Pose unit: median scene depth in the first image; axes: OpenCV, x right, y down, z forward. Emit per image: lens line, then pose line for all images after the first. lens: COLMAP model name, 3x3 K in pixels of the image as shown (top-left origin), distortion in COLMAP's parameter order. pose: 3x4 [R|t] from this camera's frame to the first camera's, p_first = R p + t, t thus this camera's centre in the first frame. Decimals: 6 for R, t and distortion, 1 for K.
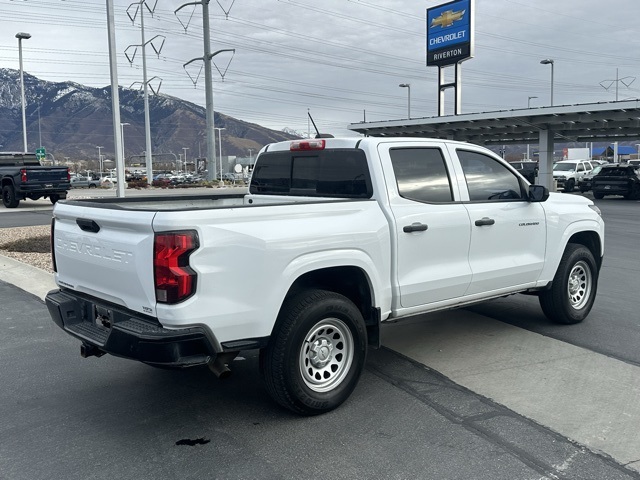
lens RADIAL K [[636.9, 0, 316.2], [0, 636.9, 235.4], [0, 0, 1]] dist [0.183454, -0.365246]
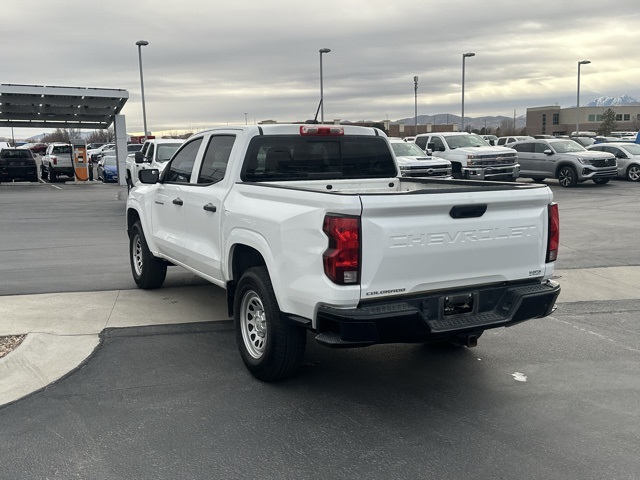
lens RADIAL K [[636.9, 0, 316.2], [0, 636.9, 235.4], [0, 0, 1]] dist [0.183454, -0.365246]
pose [[0.231981, -0.121785, 0.965067, -1.025595], [0.103930, 0.989555, 0.099893, -0.076287], [-0.967152, 0.077126, 0.242215, 0.760825]]
